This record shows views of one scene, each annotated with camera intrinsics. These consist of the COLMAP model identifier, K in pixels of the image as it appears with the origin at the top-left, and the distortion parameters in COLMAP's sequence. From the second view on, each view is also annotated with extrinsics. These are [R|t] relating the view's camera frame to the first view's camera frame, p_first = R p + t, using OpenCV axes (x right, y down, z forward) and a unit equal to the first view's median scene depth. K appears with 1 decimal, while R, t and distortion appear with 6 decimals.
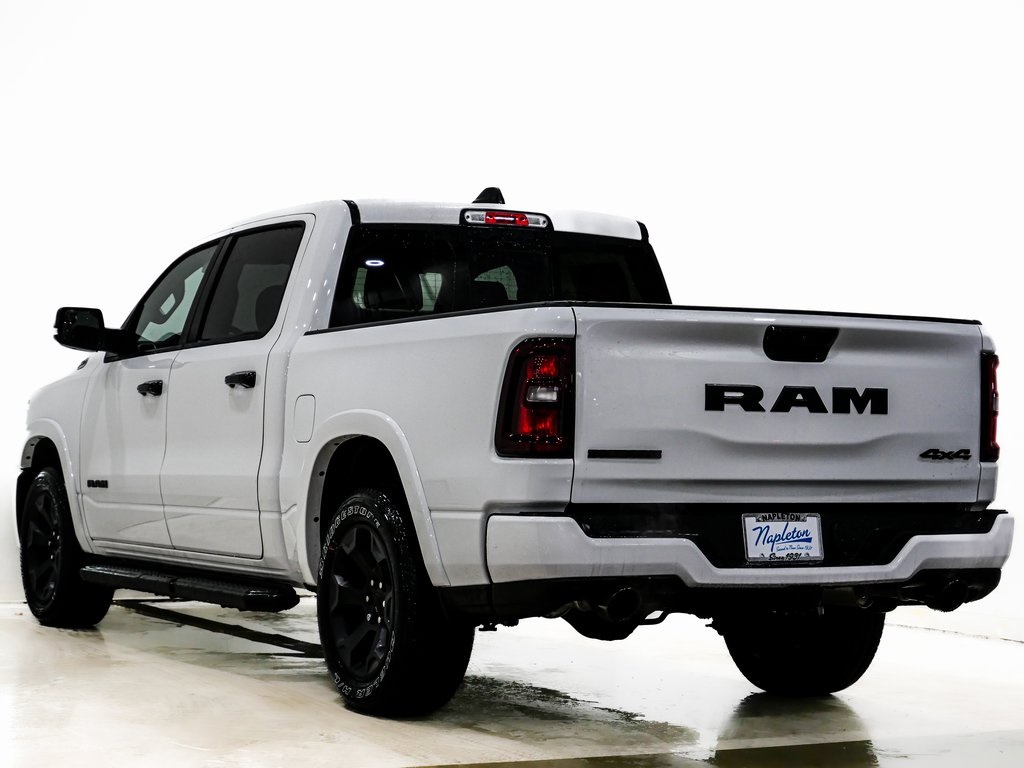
lens RADIAL K [[2310.6, 0, 513.9], [0, 2310.6, 387.4], [0, 0, 1]] dist [-0.052153, 0.000000]
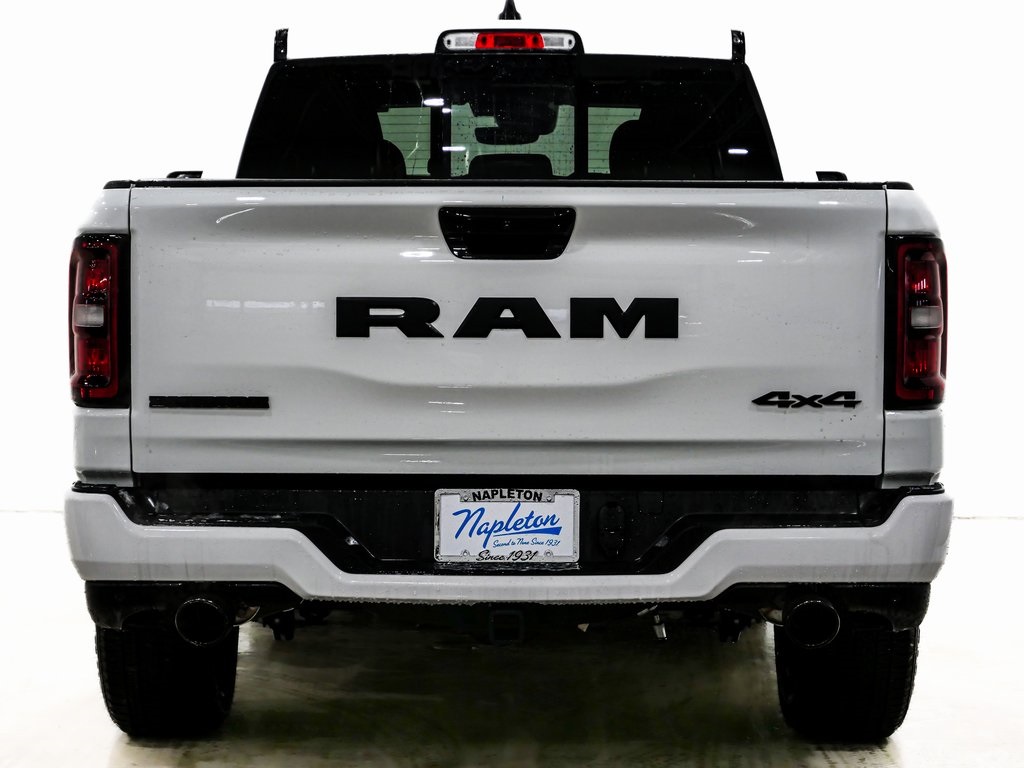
lens RADIAL K [[2593.9, 0, 510.5], [0, 2593.9, 378.6], [0, 0, 1]] dist [-0.078972, 0.000000]
pose [[0.877110, 0.012906, -0.480117, 0.468182], [0.019622, 0.997842, 0.062668, -0.023035], [0.479889, -0.064387, 0.874963, 0.355040]]
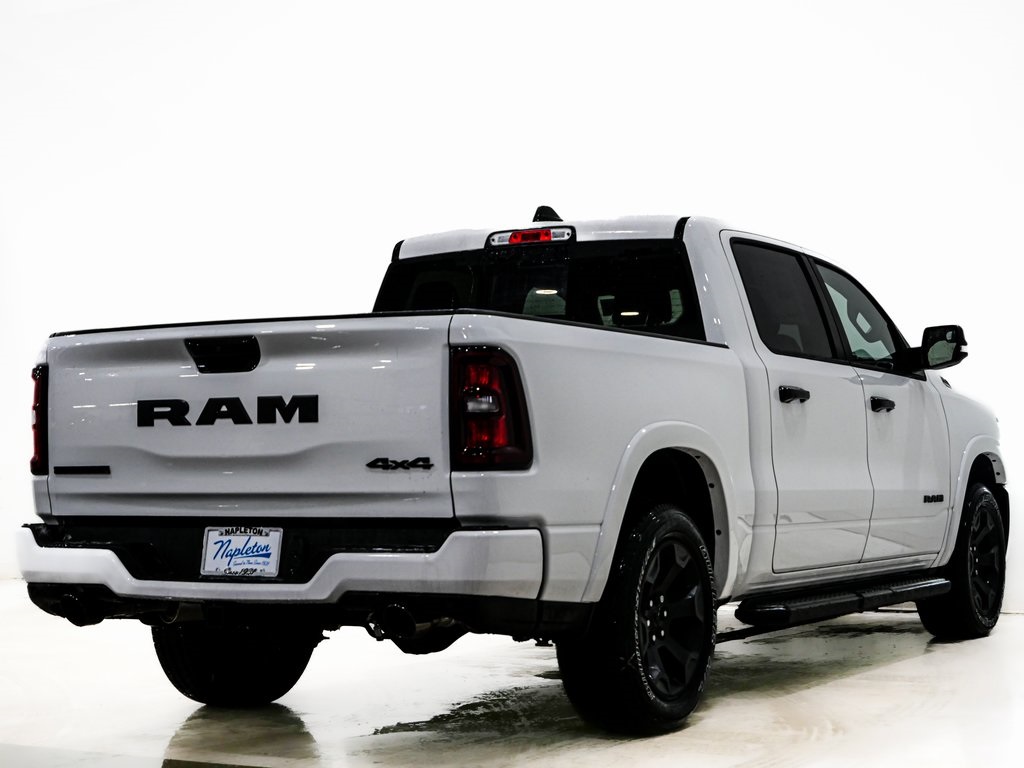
lens RADIAL K [[1995.5, 0, 510.9], [0, 1995.5, 387.5], [0, 0, 1]] dist [-0.035461, 0.000000]
pose [[0.523995, -0.050679, -0.850212, 0.894615], [0.037947, 0.998626, -0.036138, 0.029972], [0.850875, -0.013326, 0.525198, 0.649012]]
